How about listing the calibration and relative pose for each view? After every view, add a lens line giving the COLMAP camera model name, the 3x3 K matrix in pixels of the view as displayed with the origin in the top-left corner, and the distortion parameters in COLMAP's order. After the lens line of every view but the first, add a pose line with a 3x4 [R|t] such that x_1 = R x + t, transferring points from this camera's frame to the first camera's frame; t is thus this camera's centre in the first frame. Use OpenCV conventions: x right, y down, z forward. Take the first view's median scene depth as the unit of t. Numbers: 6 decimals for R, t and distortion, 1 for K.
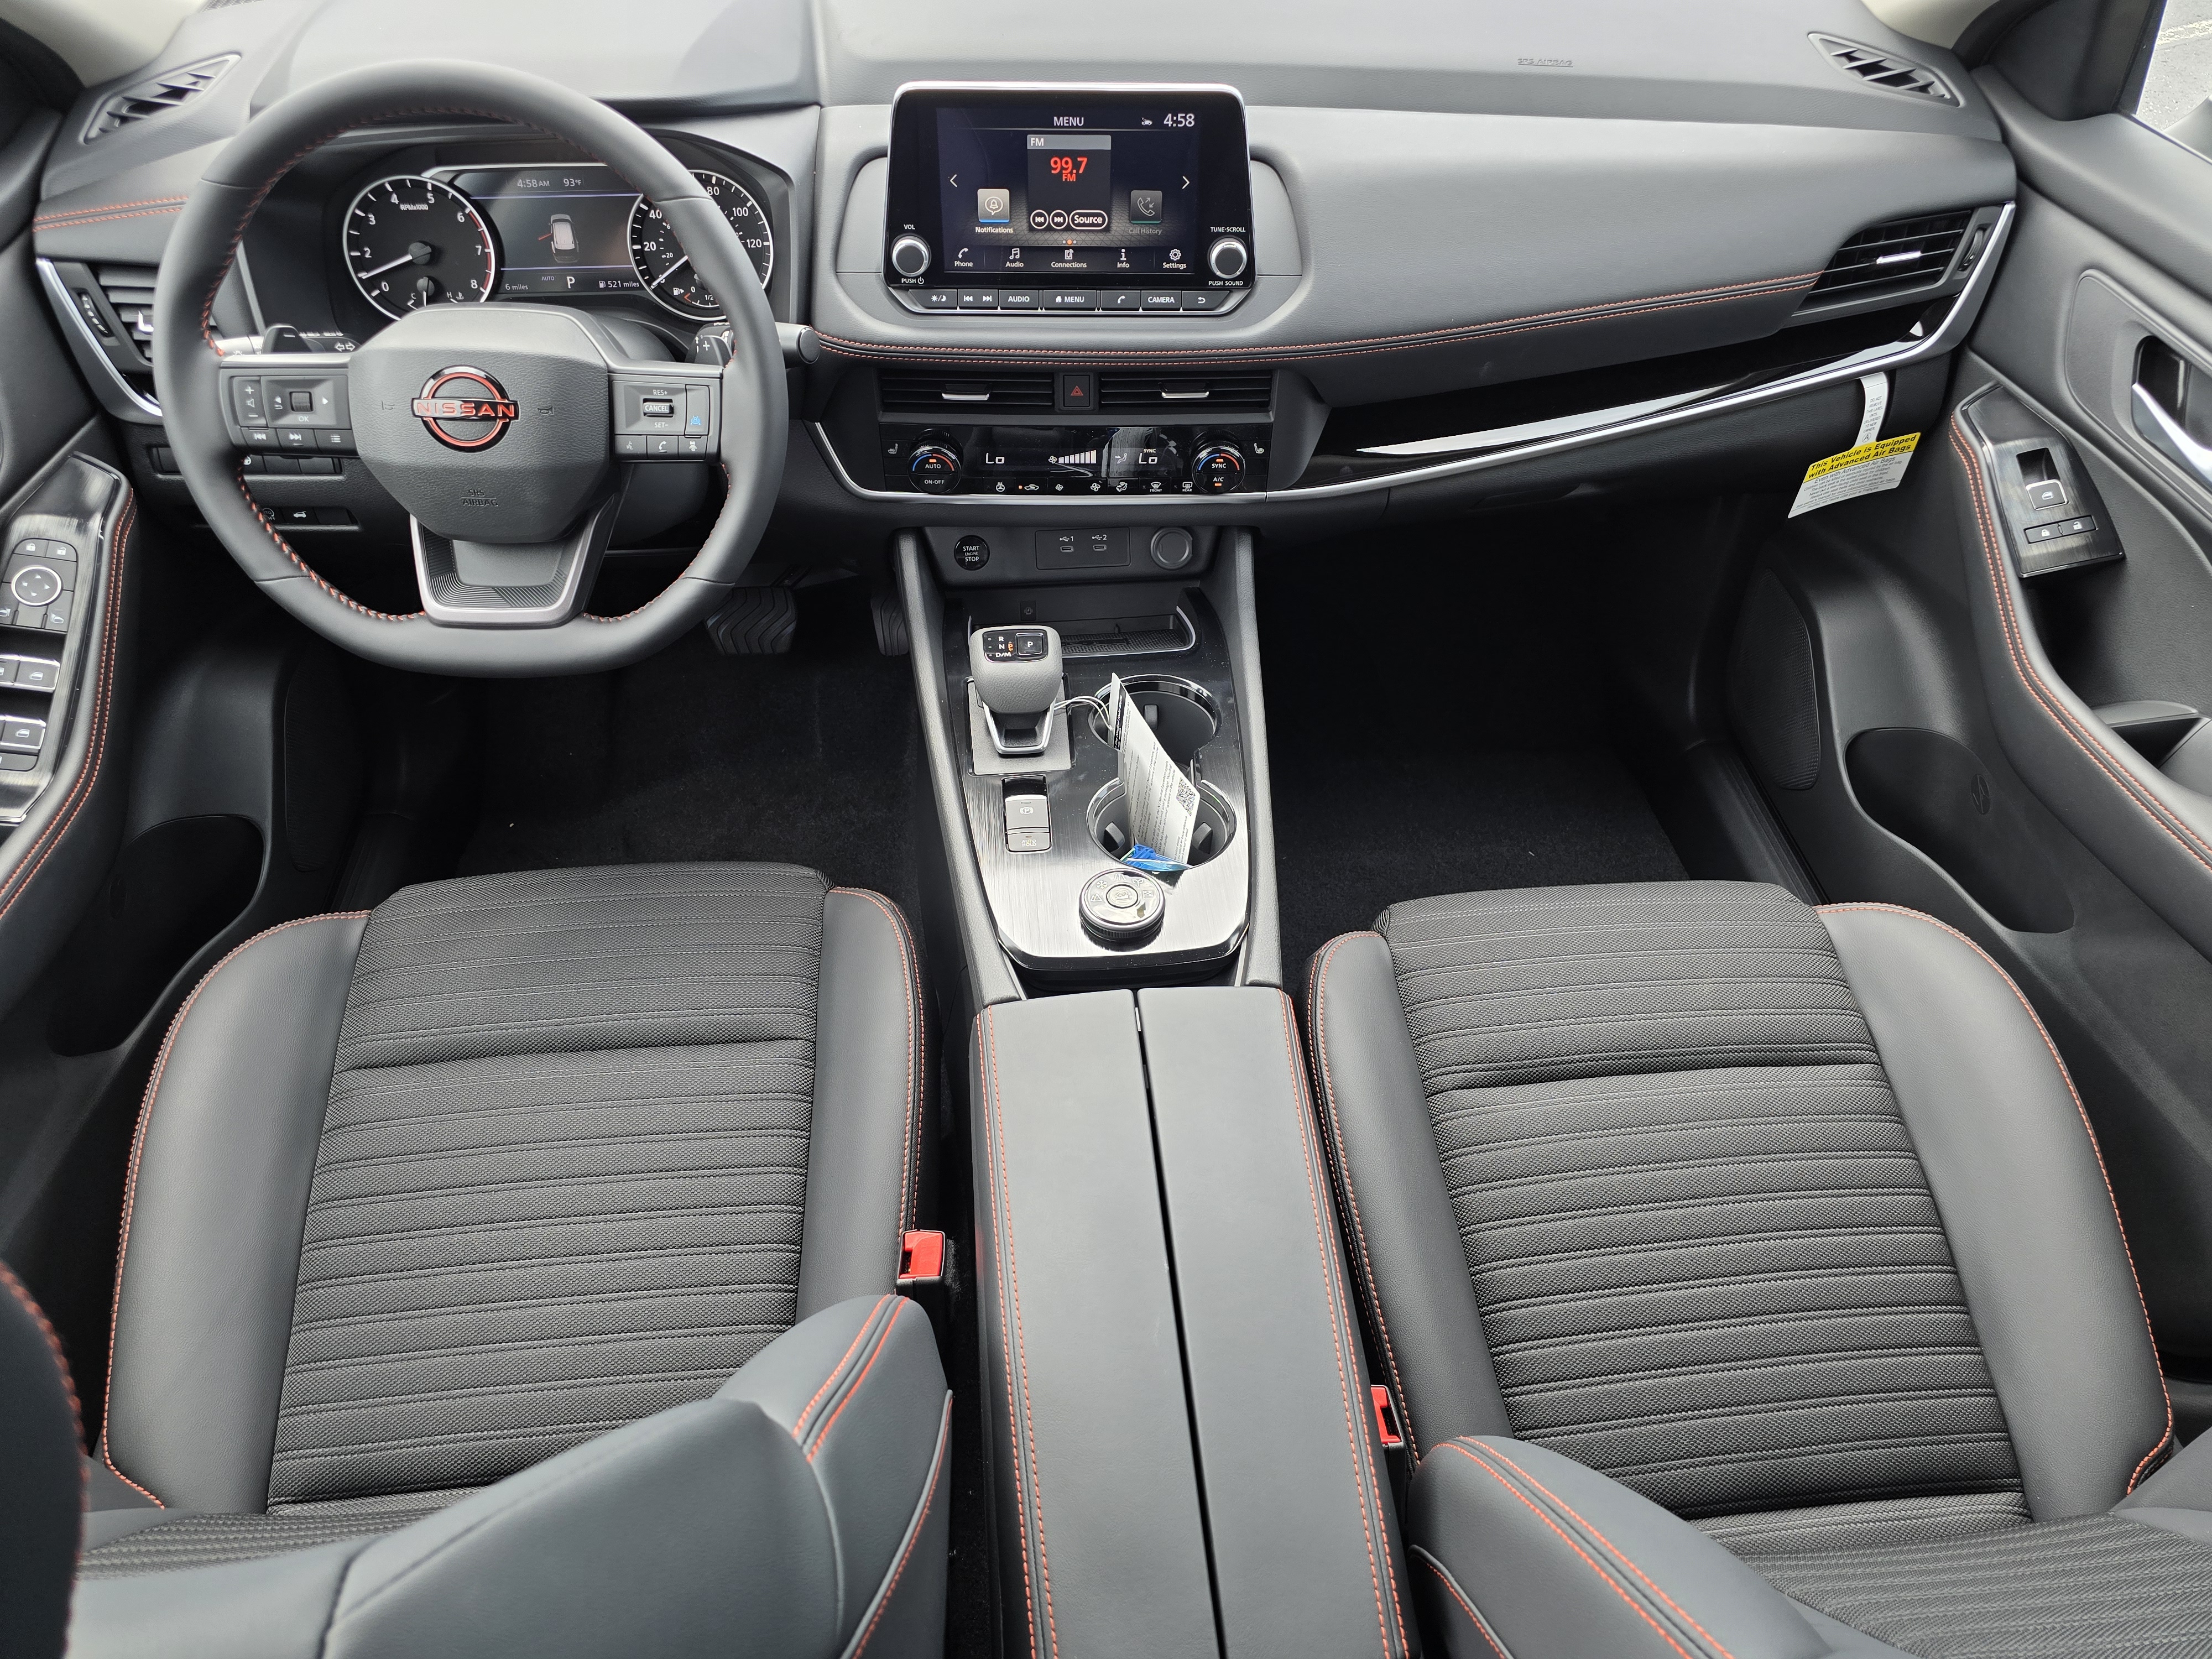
lens RADIAL K [[1492.5, 0, 1100.1], [0, 1492.5, 786.6], [0, 0, 1]] dist [0.061282, -0.067136]
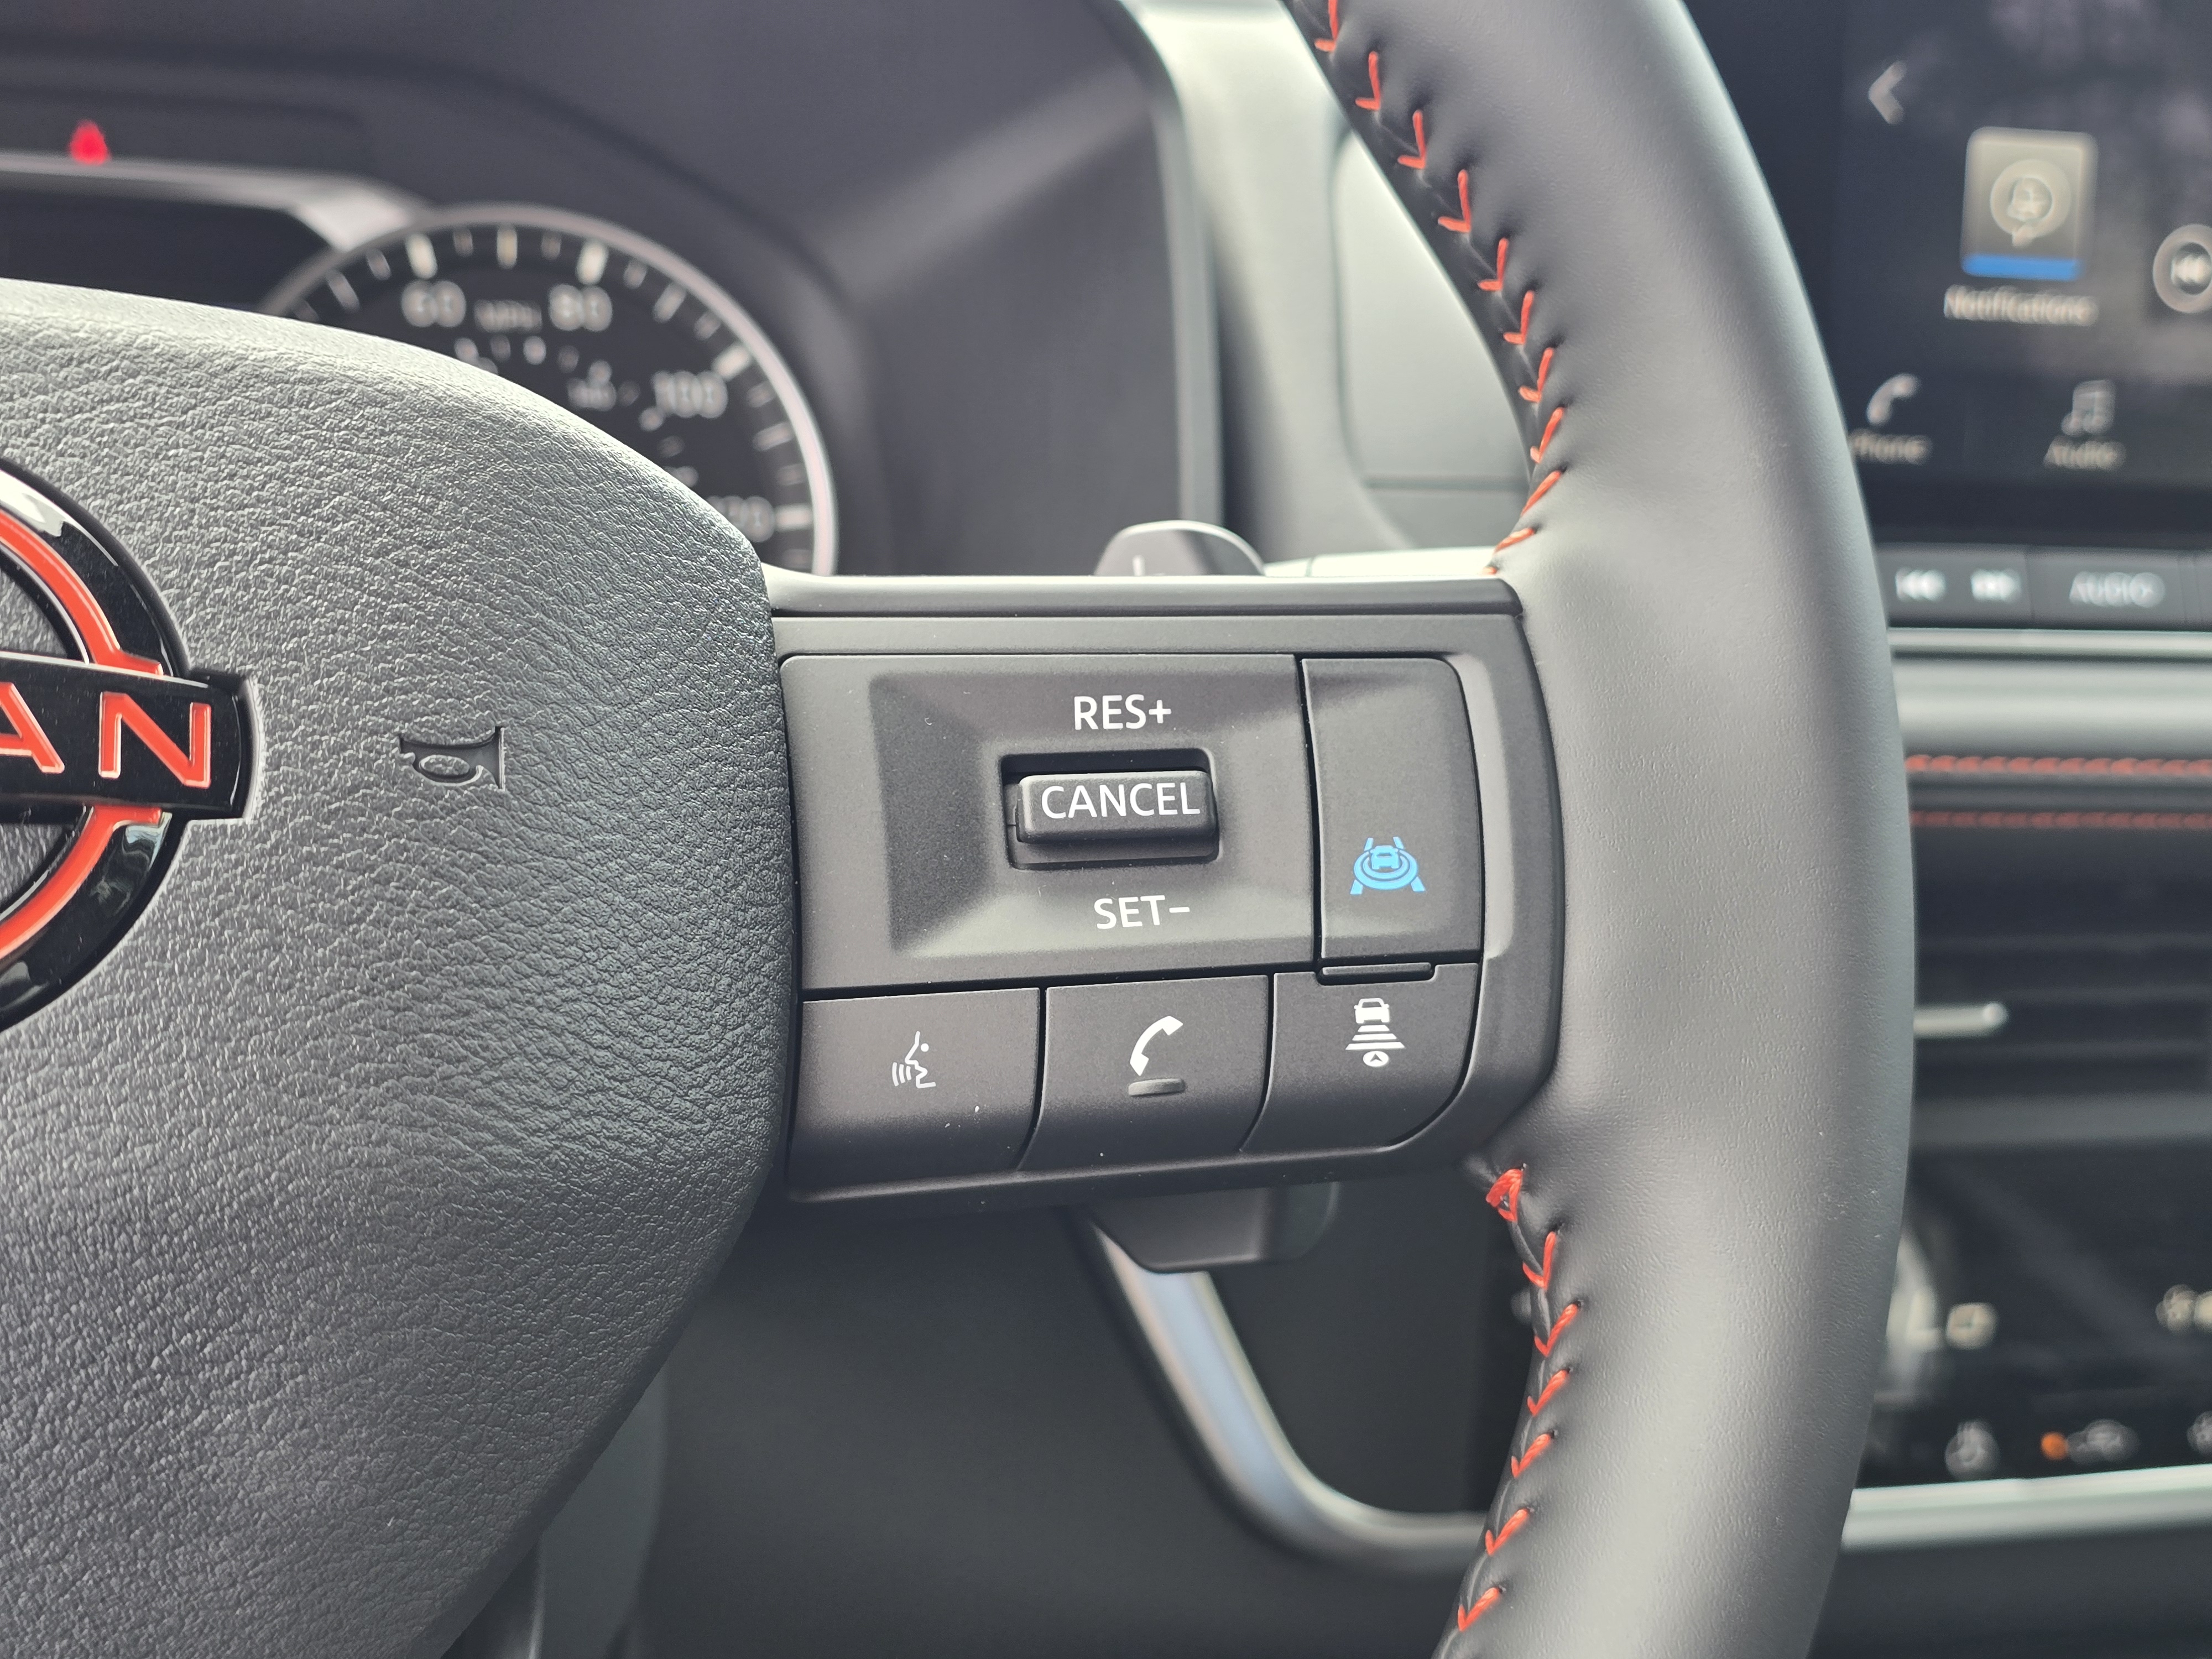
lens RADIAL K [[3059.4, 0, 1111.6], [0, 3059.4, 802.7], [0, 0, 1]] dist [0.235871, -0.948559]
pose [[0.961486, -0.009898, 0.274677, -0.332101], [0.142250, 0.873020, -0.466476, -0.098615], [-0.235182, 0.487583, 0.840805, 0.658163]]
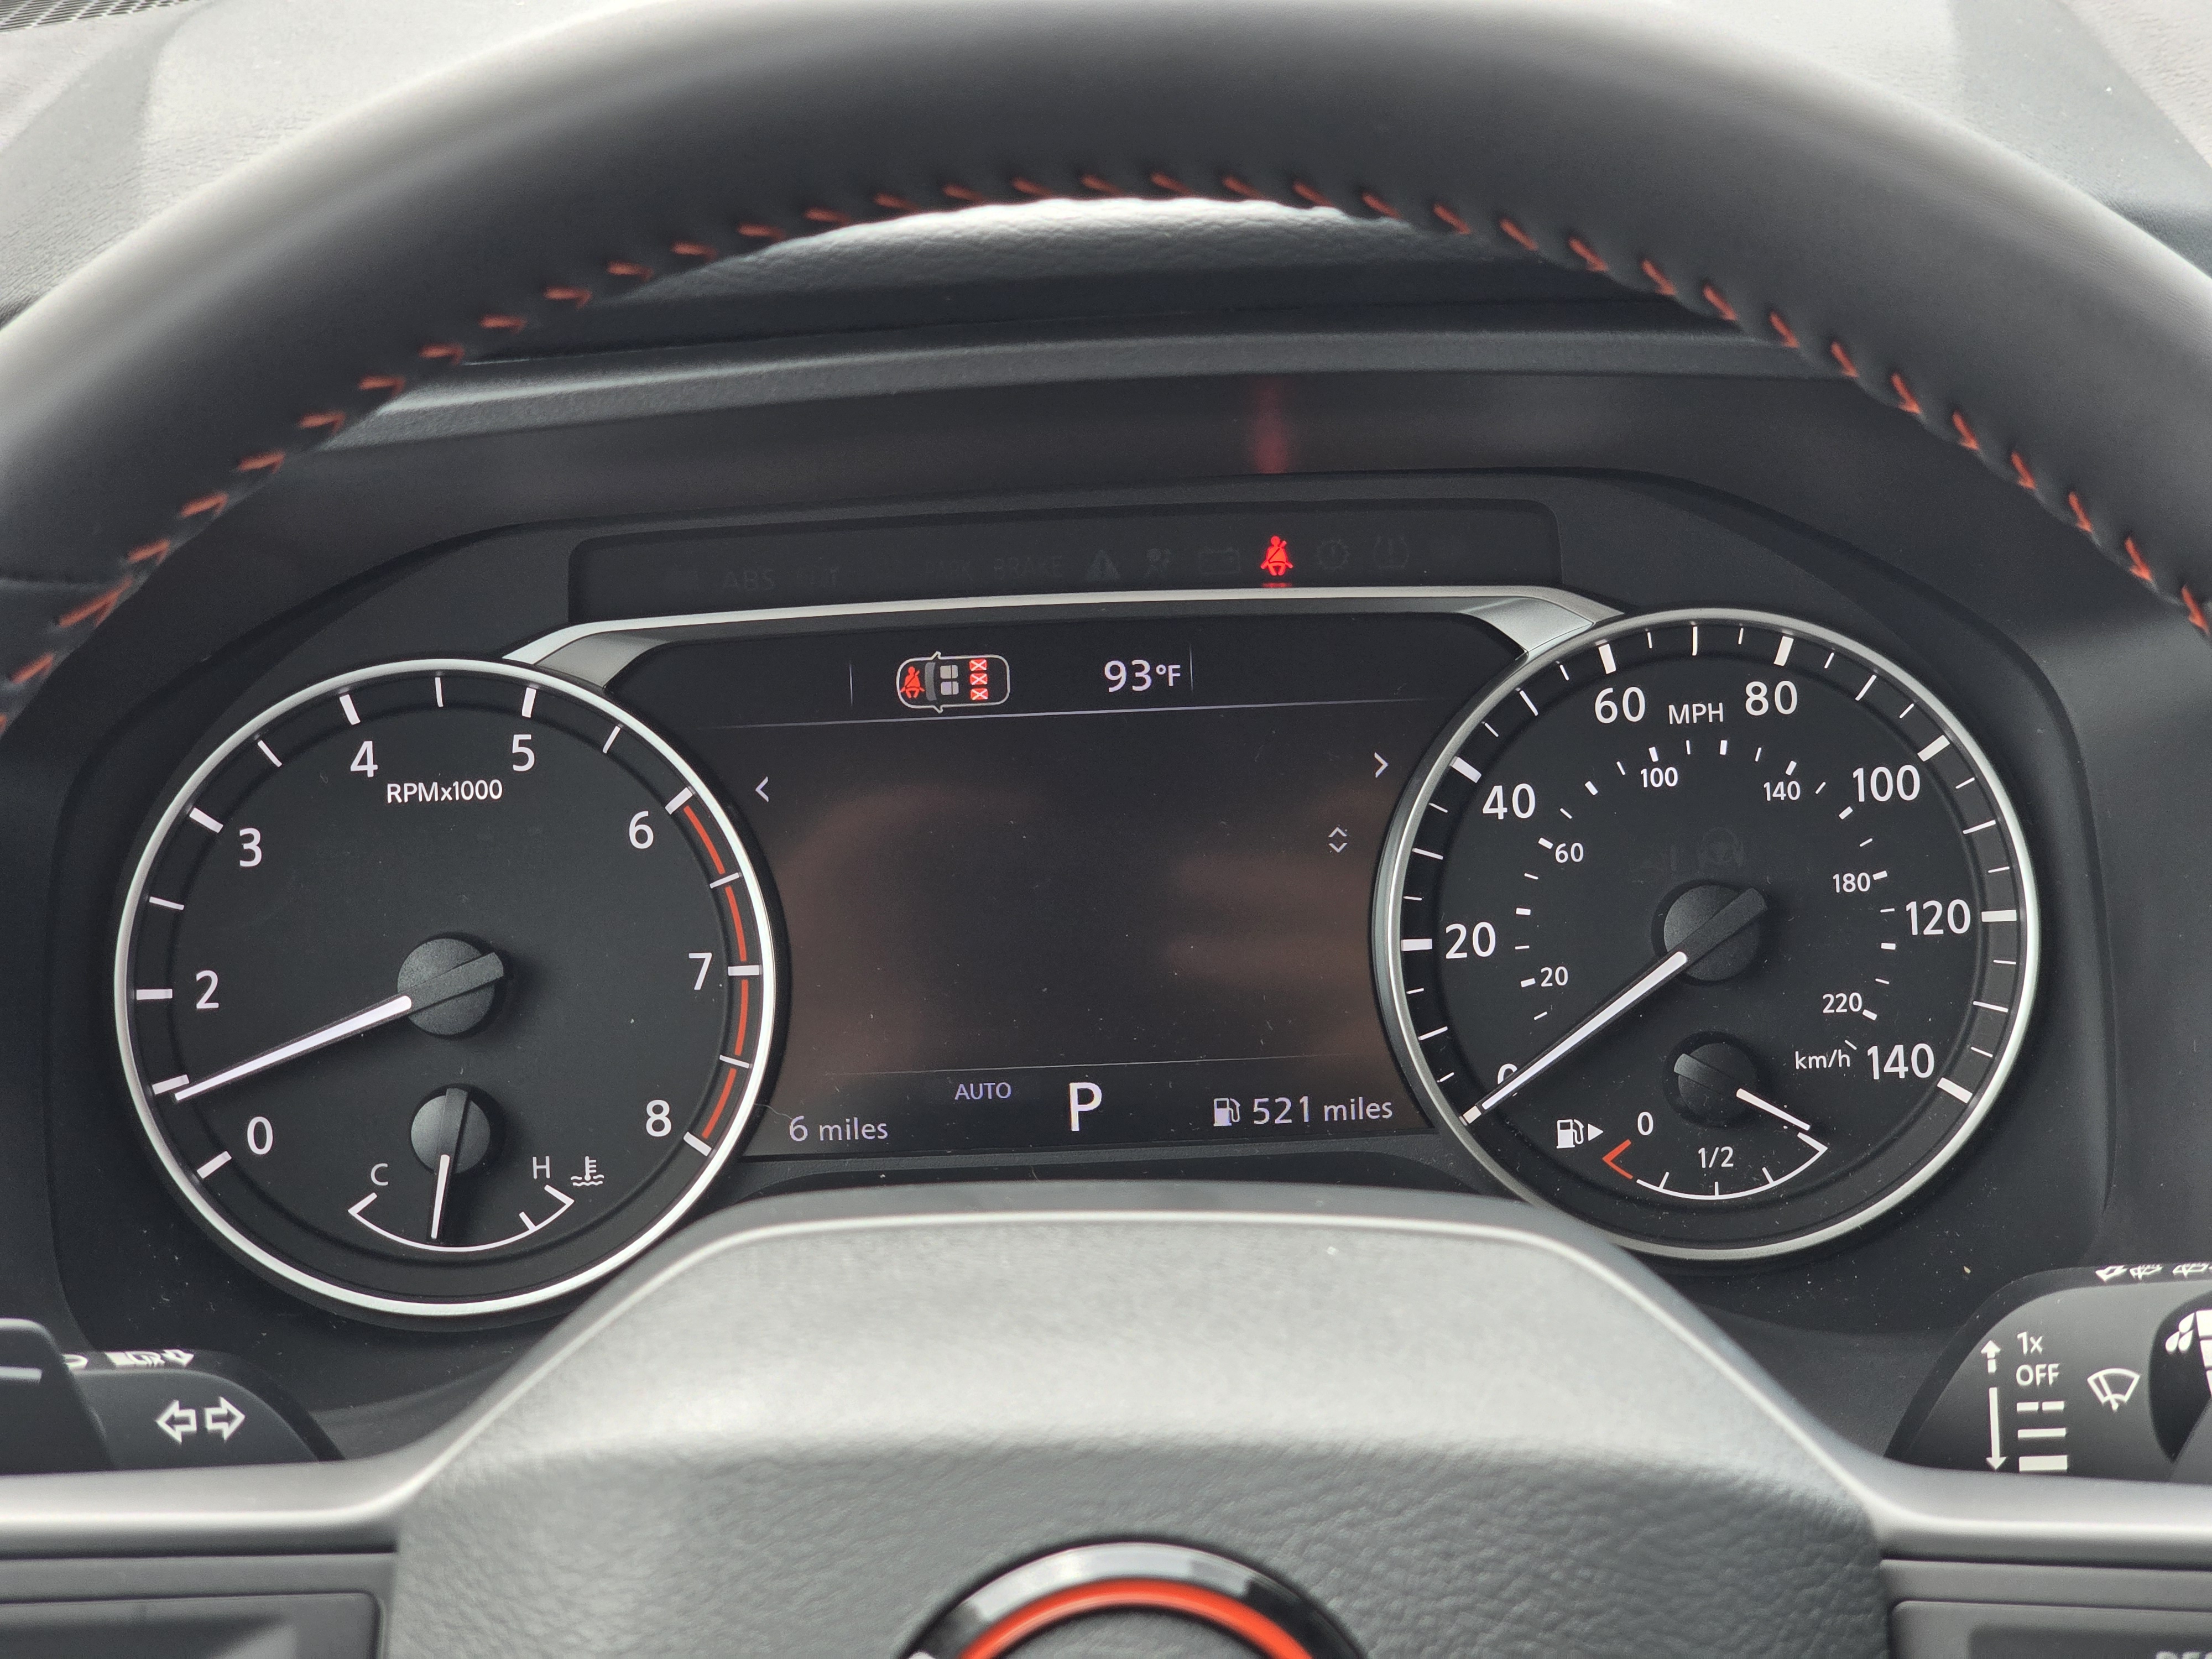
lens RADIAL K [[4272.0, 0, 1106.0], [0, 4272.0, 829.5], [0, 0, 1]] dist [-0.002062, 0.119016]
pose [[0.997575, -0.017858, -0.067267, -0.334075], [-0.009960, 0.919944, -0.391924, -0.142446], [0.068881, 0.391644, 0.917535, 0.461723]]
